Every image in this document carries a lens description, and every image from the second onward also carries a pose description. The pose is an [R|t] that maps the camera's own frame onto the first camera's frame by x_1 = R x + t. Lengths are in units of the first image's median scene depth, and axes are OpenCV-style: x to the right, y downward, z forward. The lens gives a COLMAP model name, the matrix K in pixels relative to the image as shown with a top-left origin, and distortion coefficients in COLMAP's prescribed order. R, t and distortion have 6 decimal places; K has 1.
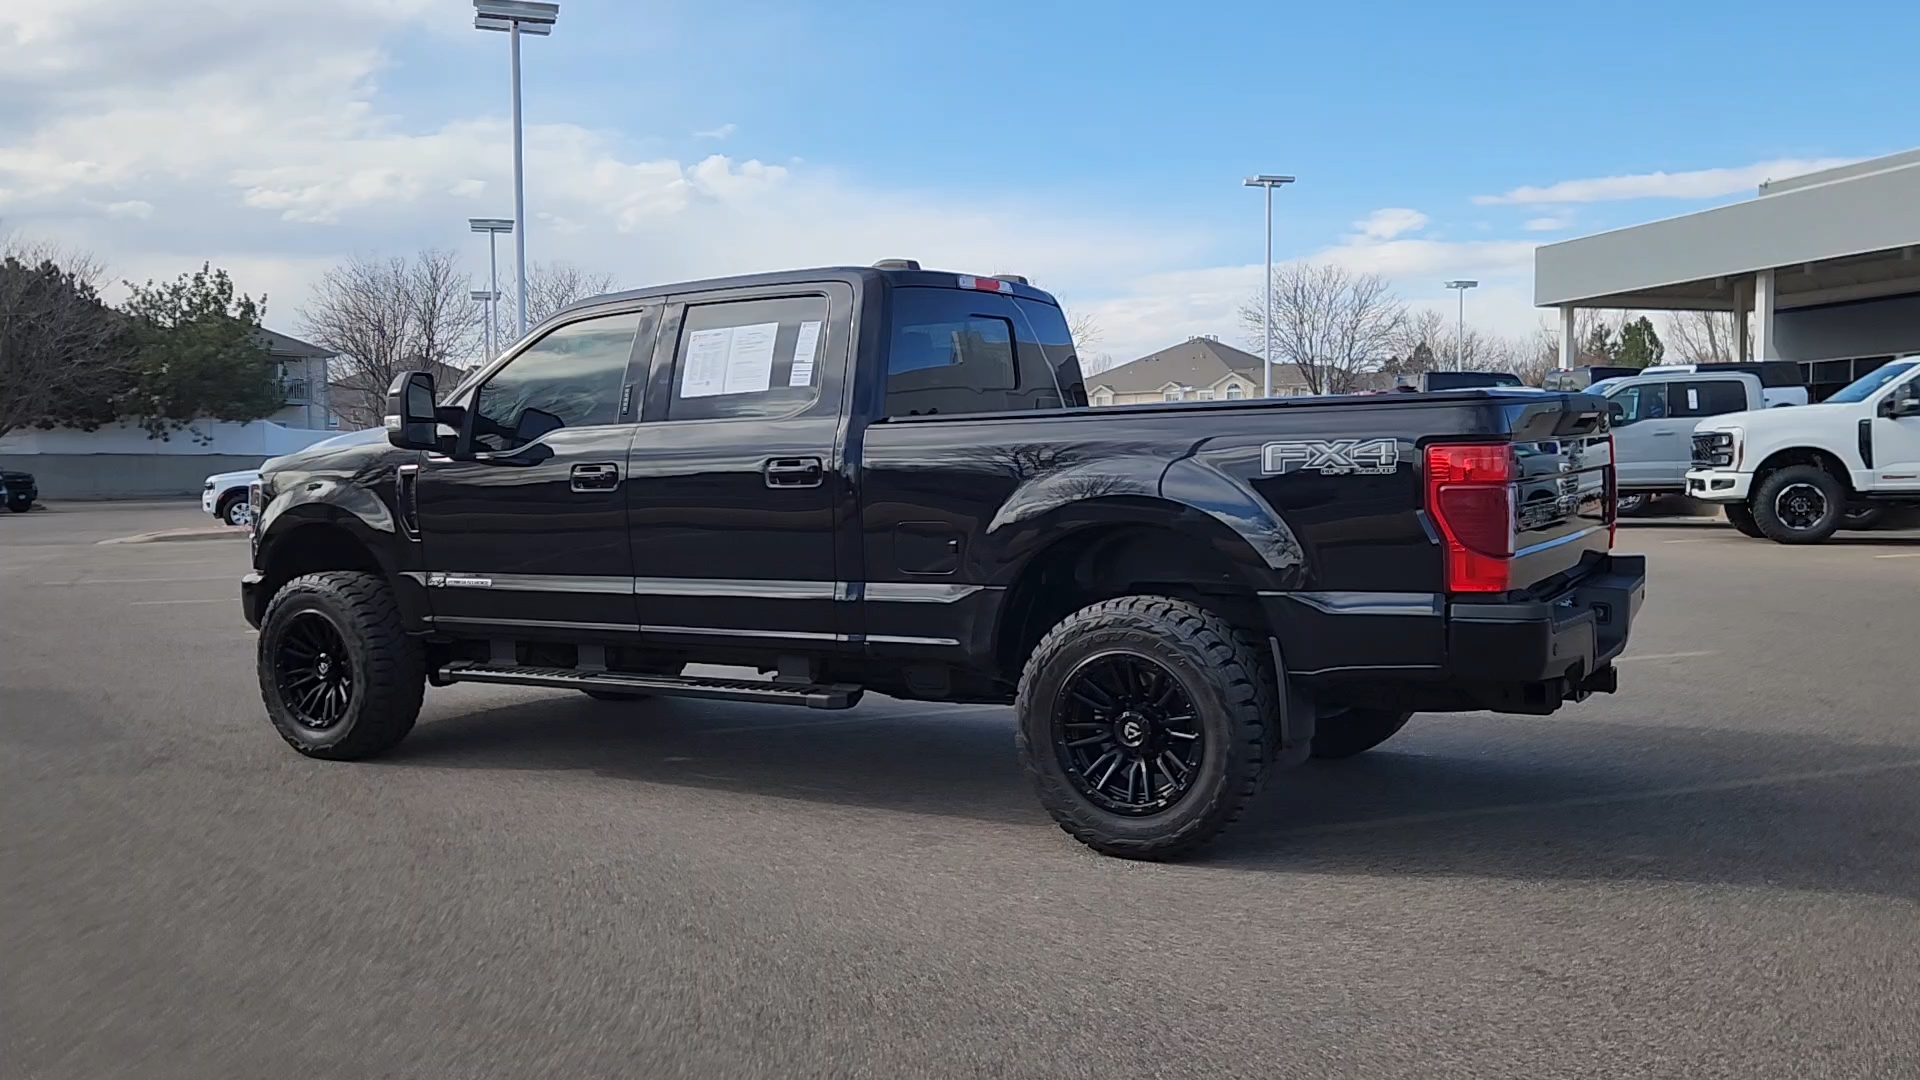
lens RADIAL K [[1629.4, 0, 953.7], [0, 1629.4, 542.0], [0, 0, 1]] dist [0.034597, -0.018153]
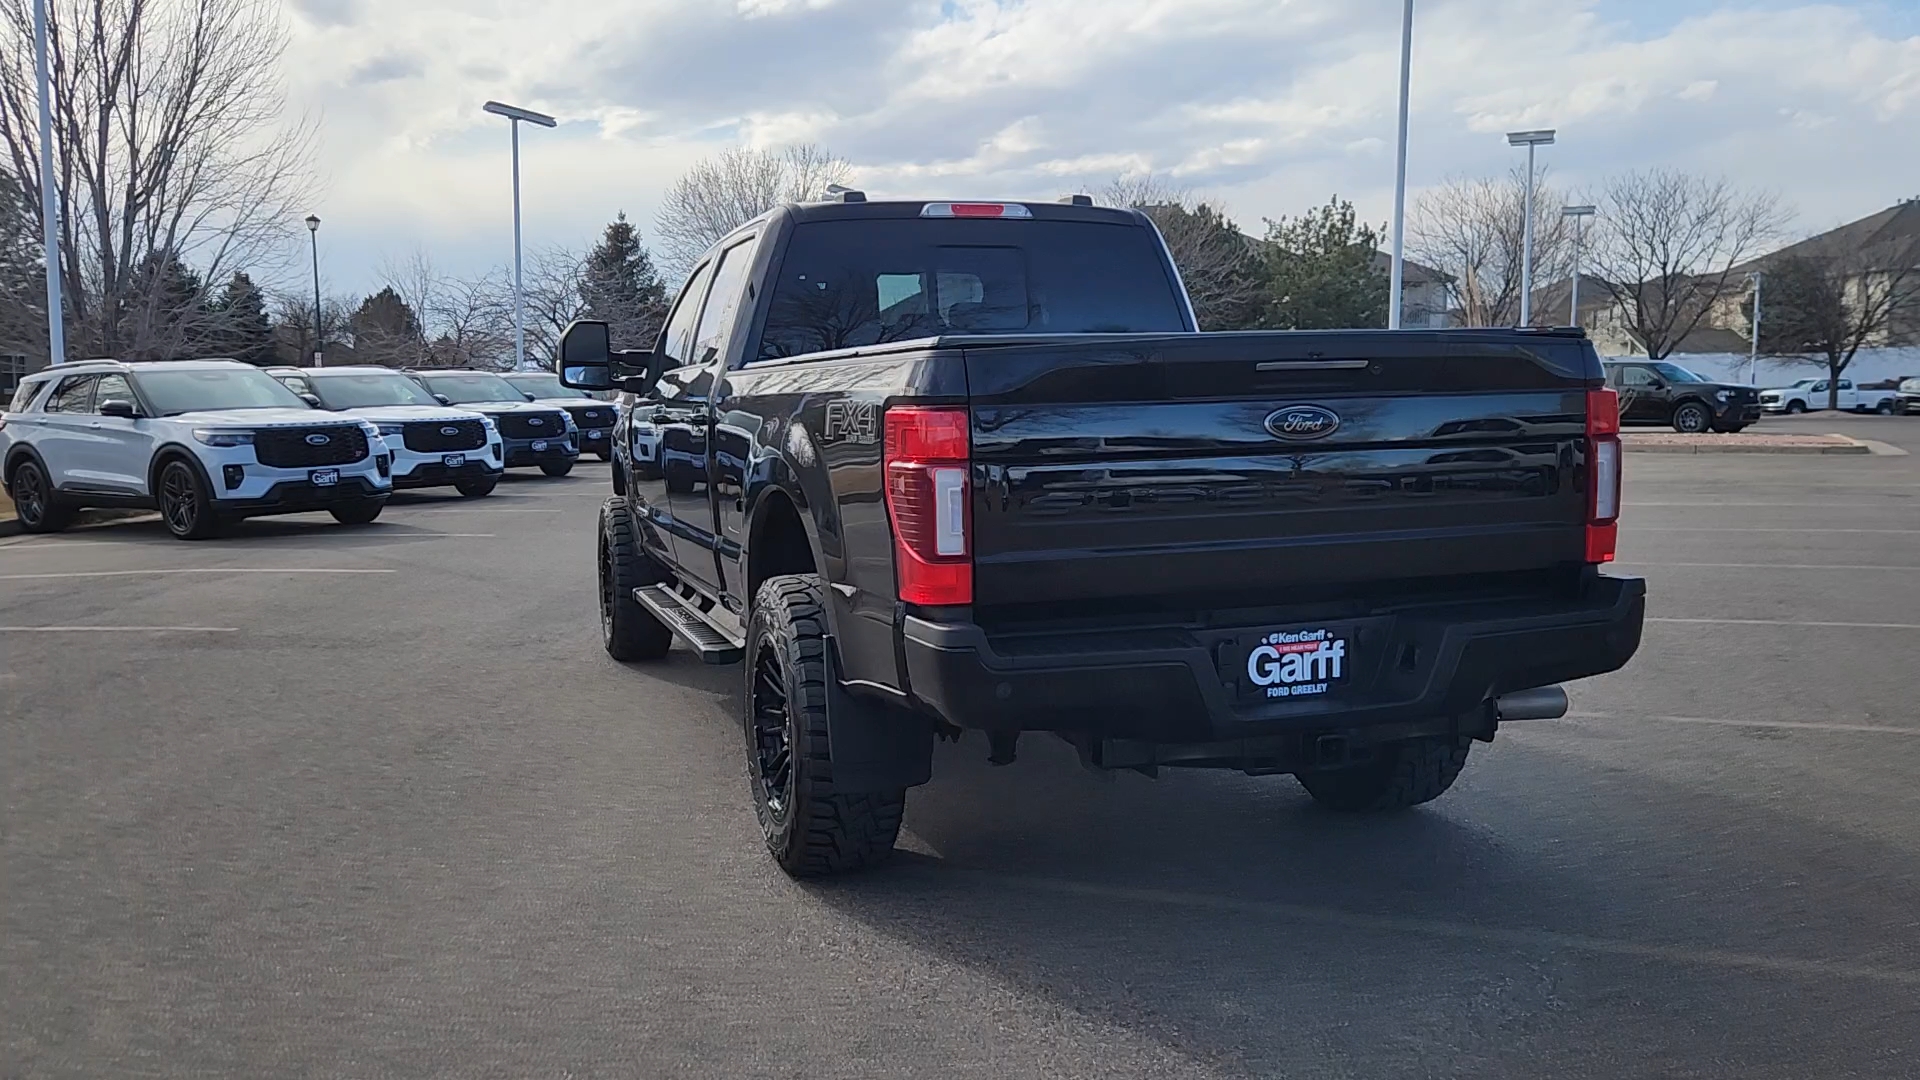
lens RADIAL K [[1629.4, 0, 943.0], [0, 1629.4, 543.5], [0, 0, 1]] dist [0.034597, -0.018153]
pose [[0.756306, 0.072758, -0.650159, 0.601556], [-0.041087, 0.997117, 0.063791, -0.033876], [0.652926, -0.021532, 0.757115, 0.315671]]
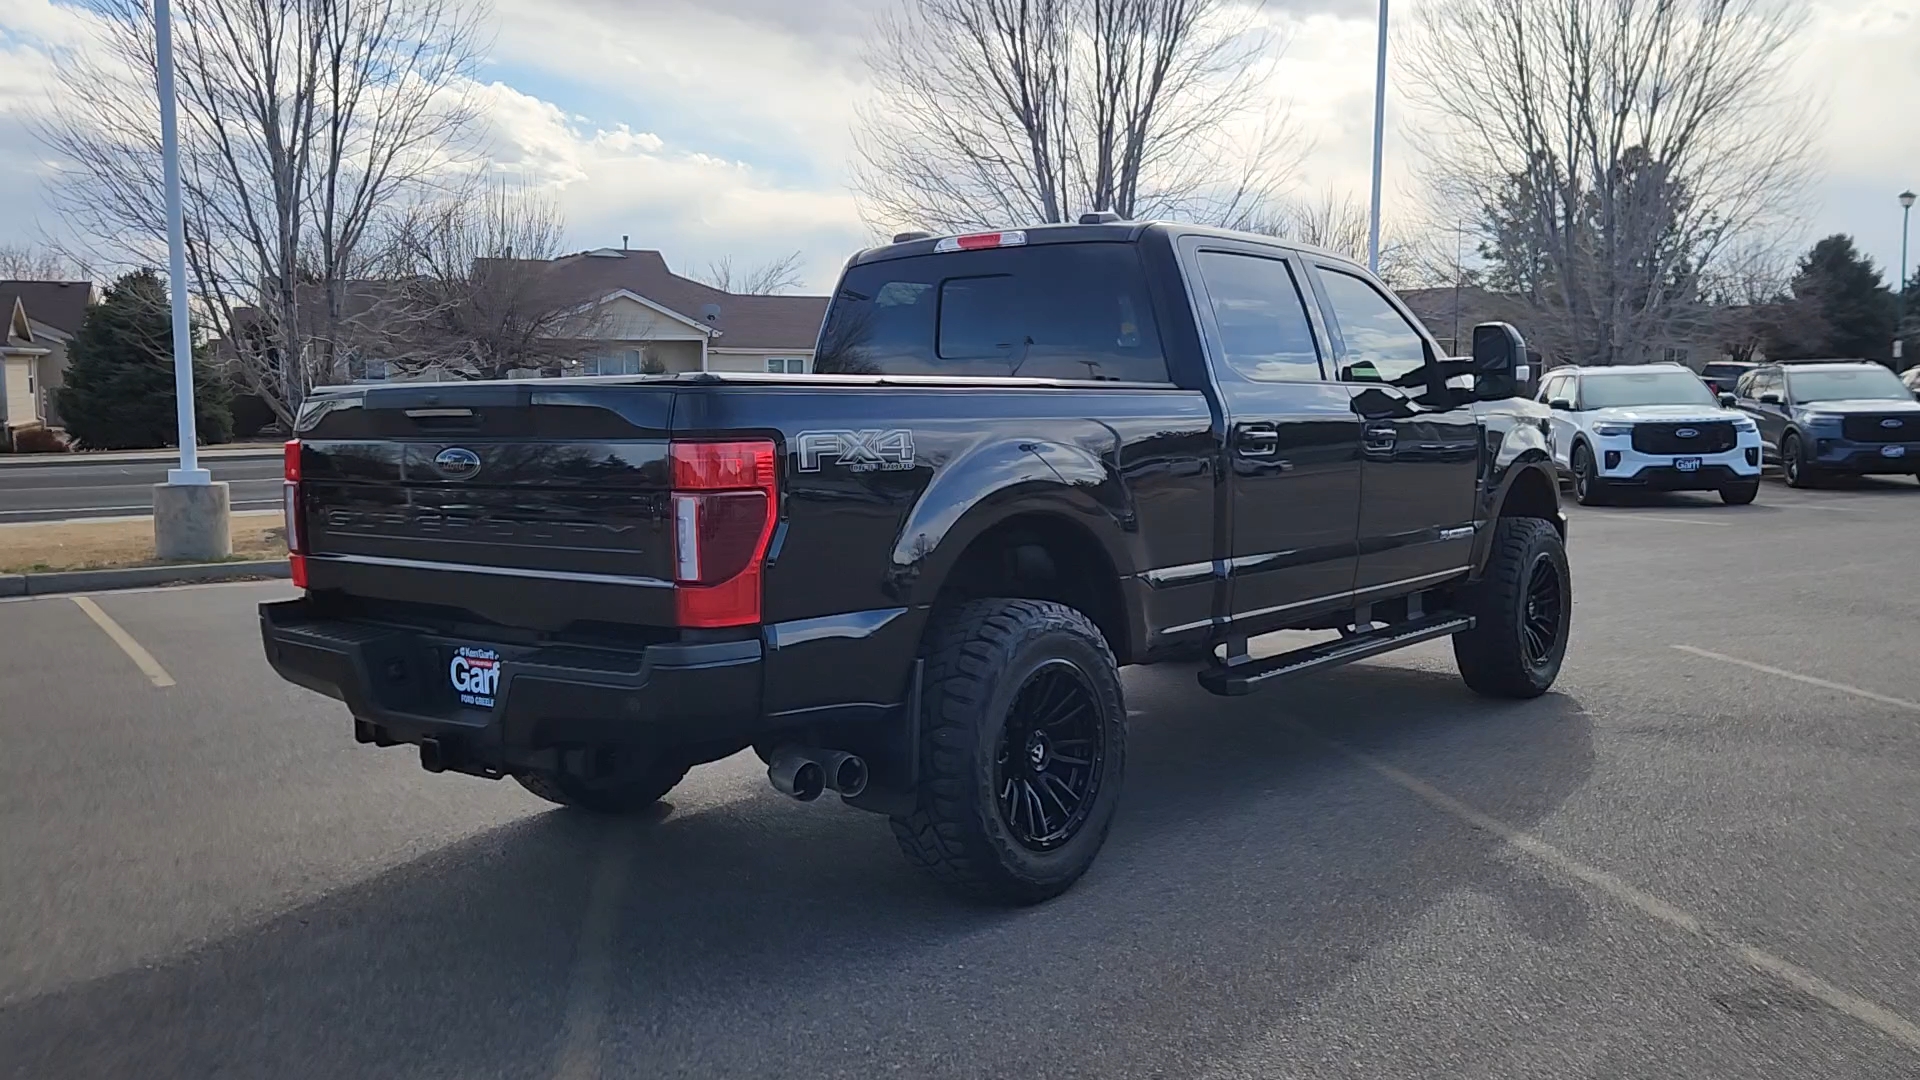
lens RADIAL K [[1629.4, 0, 951.3], [0, 1629.4, 542.3], [0, 0, 1]] dist [0.034597, -0.018153]
pose [[-0.130557, 0.110703, -0.985241, 0.940557], [-0.045887, 0.992007, 0.117544, -0.099301], [0.990378, 0.060556, -0.124434, 1.116894]]
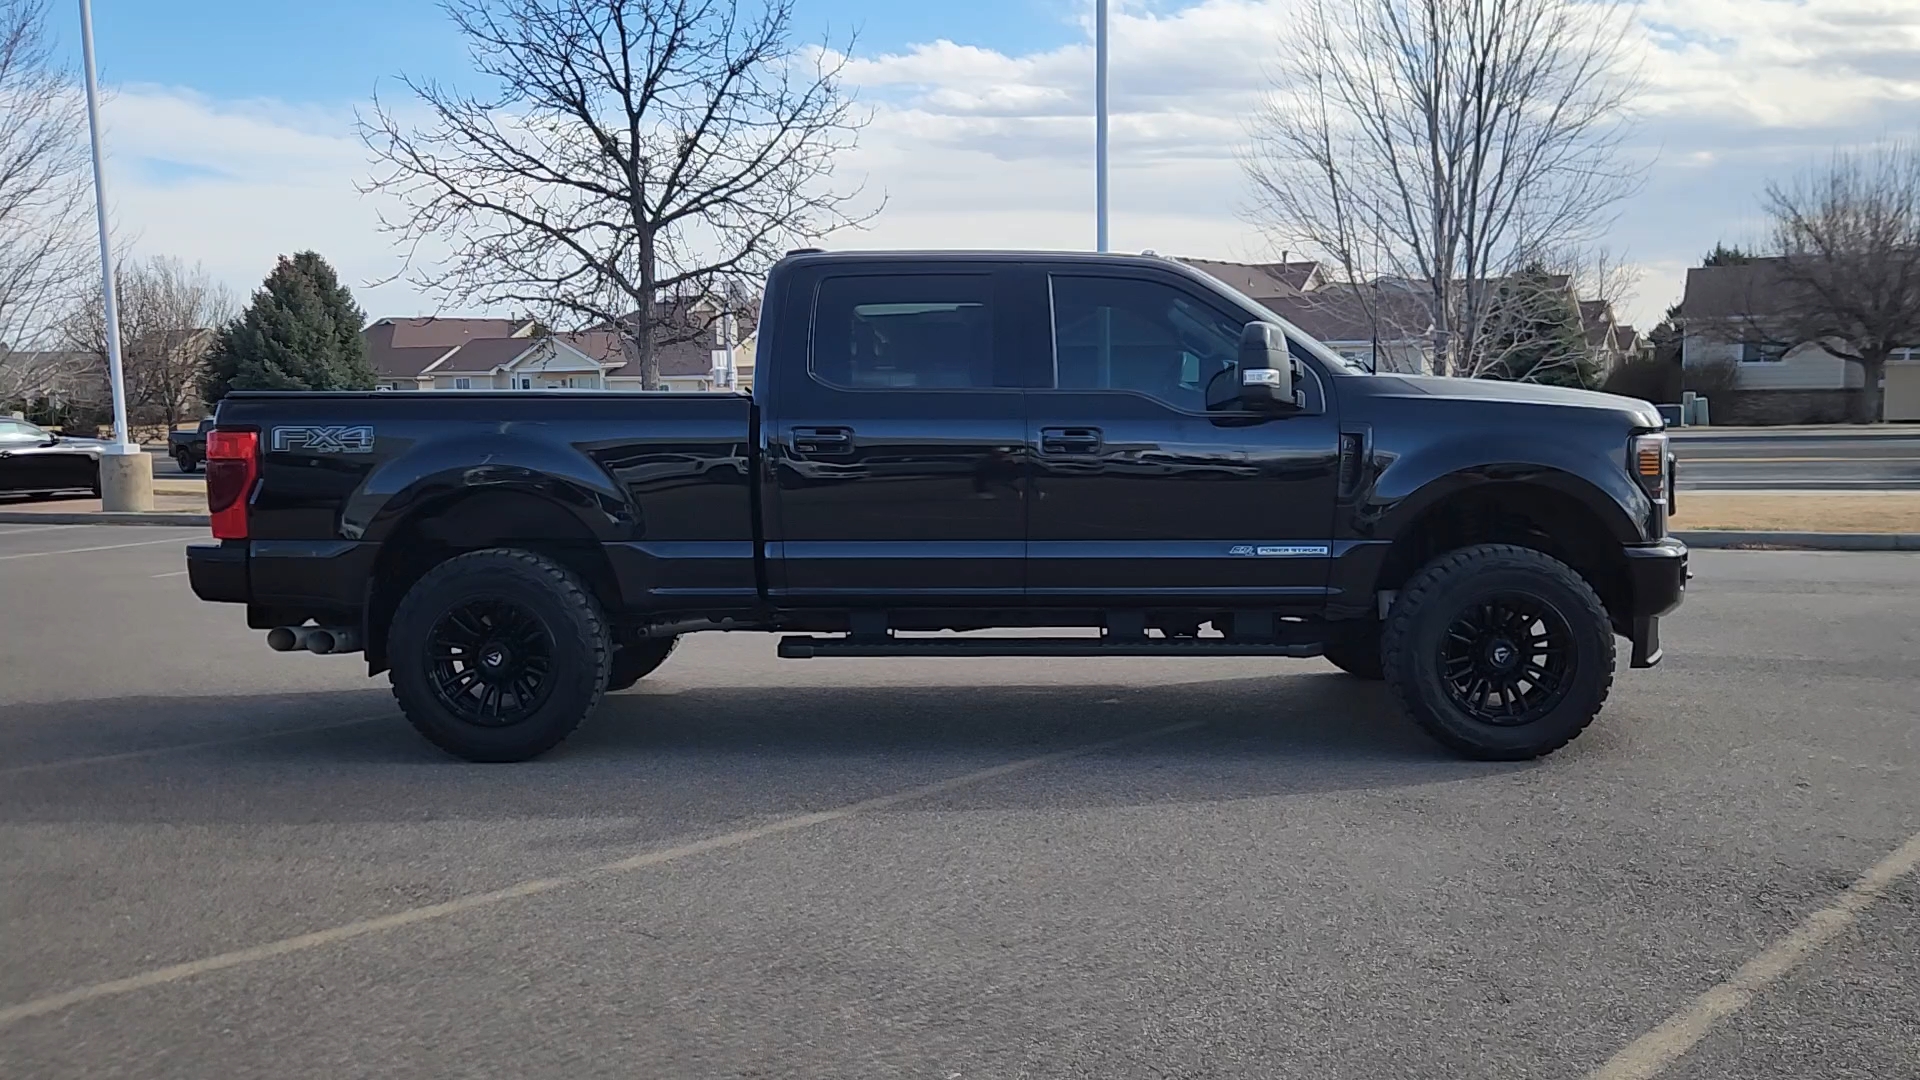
lens RADIAL K [[1629.4, 0, 954.9], [0, 1629.4, 543.9], [0, 0, 1]] dist [0.034597, -0.018153]
pose [[-0.868415, 0.075813, -0.490008, 0.485447], [0.000506, 0.988377, 0.152023, -0.148272], [0.495838, 0.131772, -0.858360, 2.063984]]
